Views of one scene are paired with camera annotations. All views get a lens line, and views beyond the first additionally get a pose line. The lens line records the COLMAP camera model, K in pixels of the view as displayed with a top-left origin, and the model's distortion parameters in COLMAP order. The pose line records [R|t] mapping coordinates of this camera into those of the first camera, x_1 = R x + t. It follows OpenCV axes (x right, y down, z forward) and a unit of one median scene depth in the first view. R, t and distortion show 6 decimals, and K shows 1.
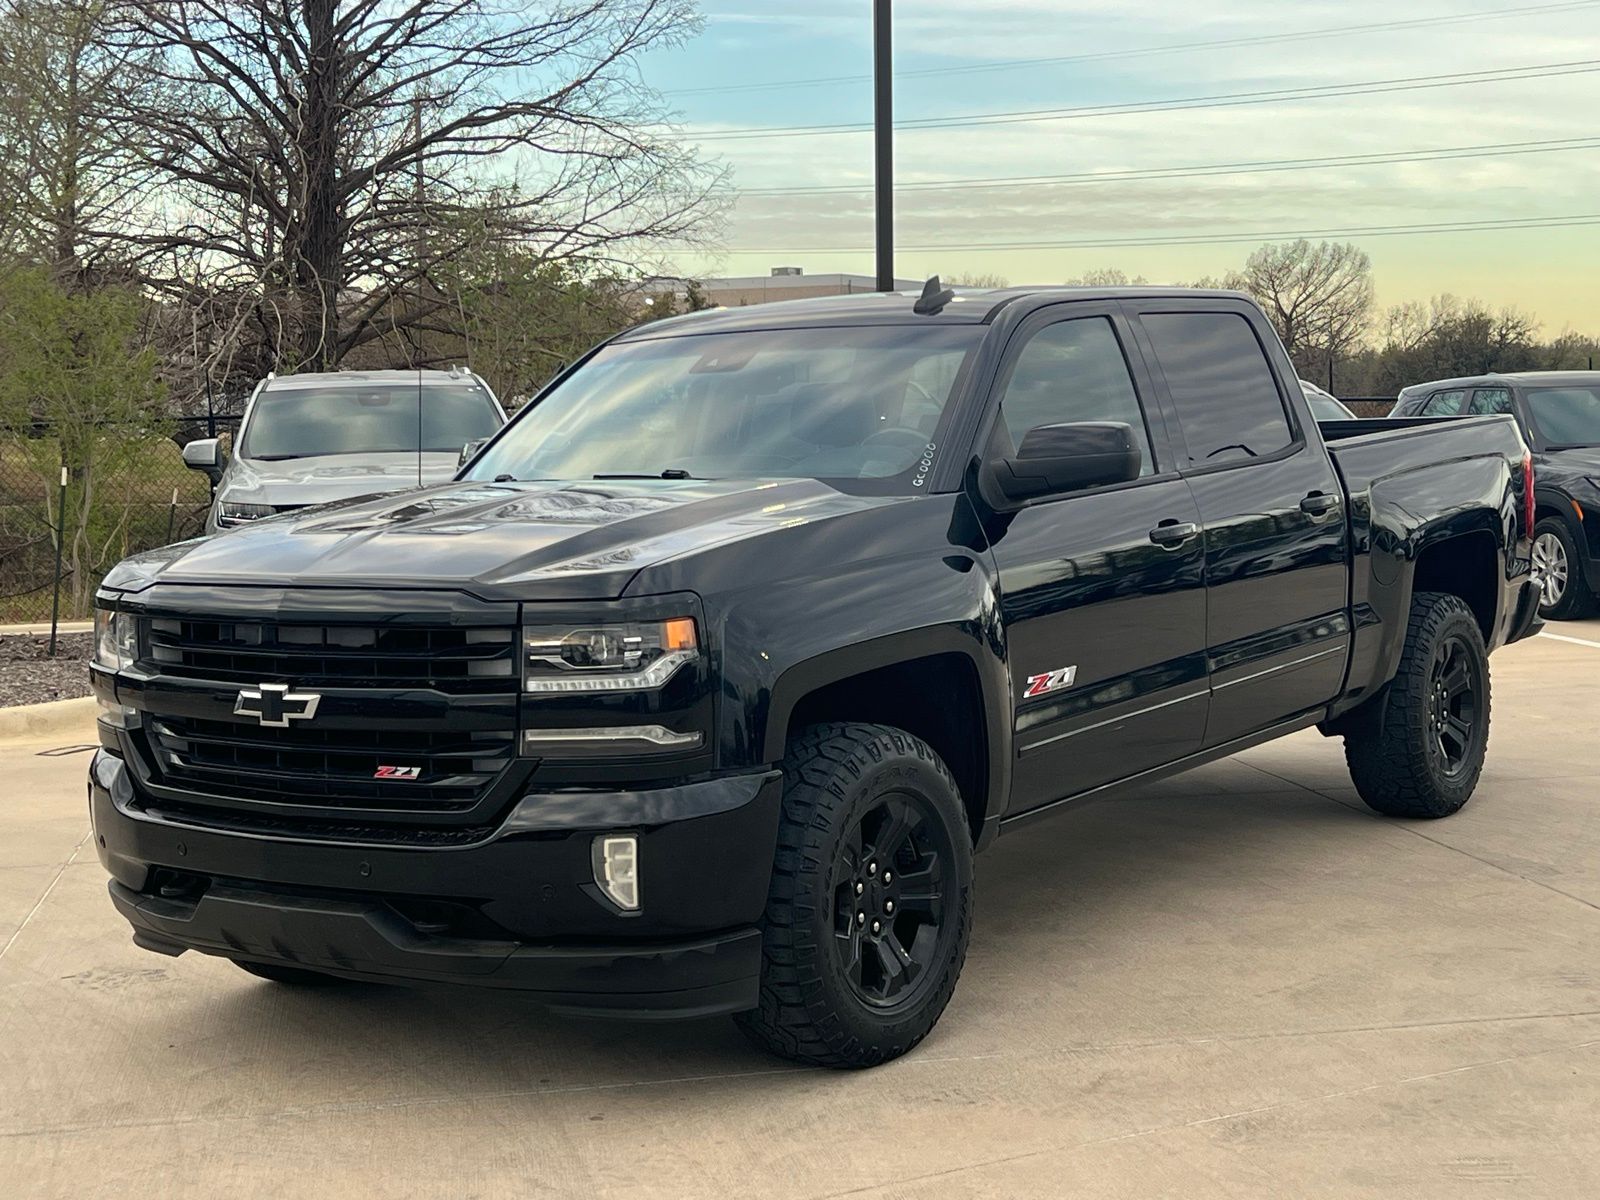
lens RADIAL K [[2373.8, 0, 809.5], [0, 2373.8, 611.3], [0, 0, 1]] dist [0.216364, -0.761957]
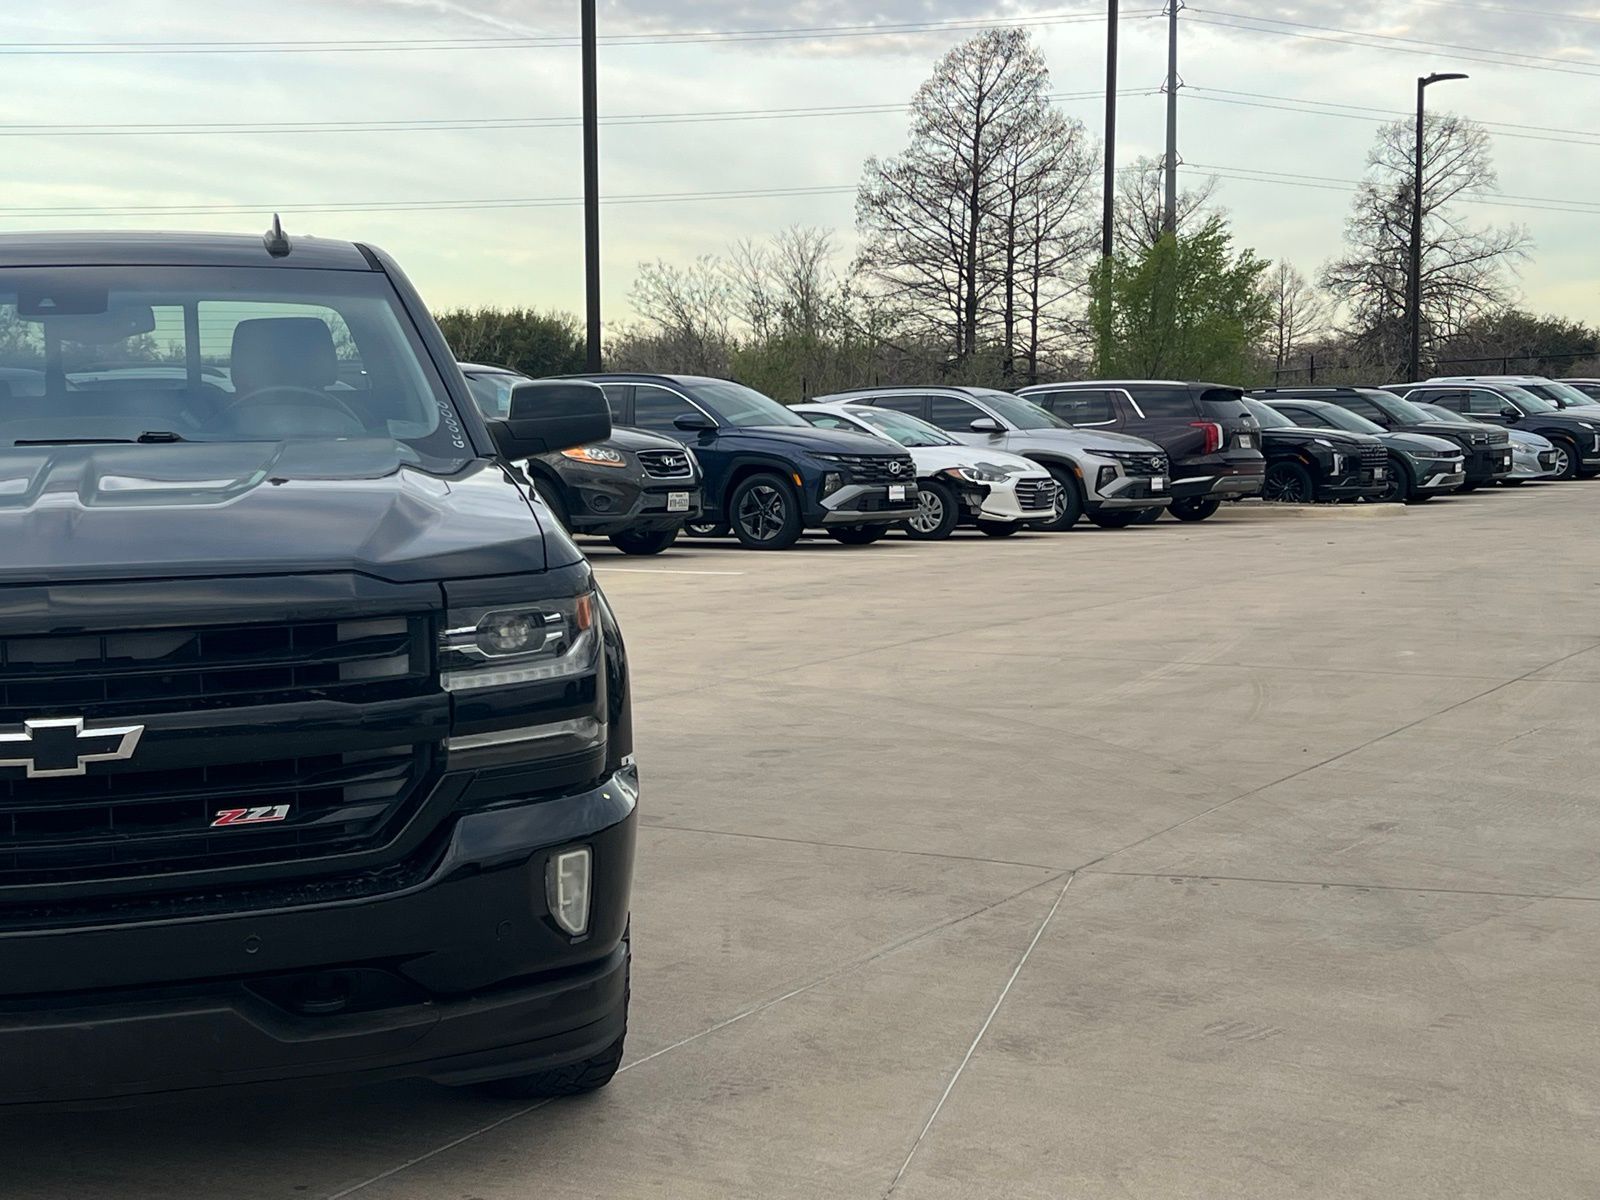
lens RADIAL K [[2373.8, 0, 809.5], [0, 2373.8, 611.3], [0, 0, 1]] dist [0.216364, -0.761957]
pose [[0.664328, -0.058482, 0.745150, -0.621037], [0.062800, 0.997777, 0.022320, -0.003687], [-0.744799, 0.031968, 0.666523, 0.351238]]
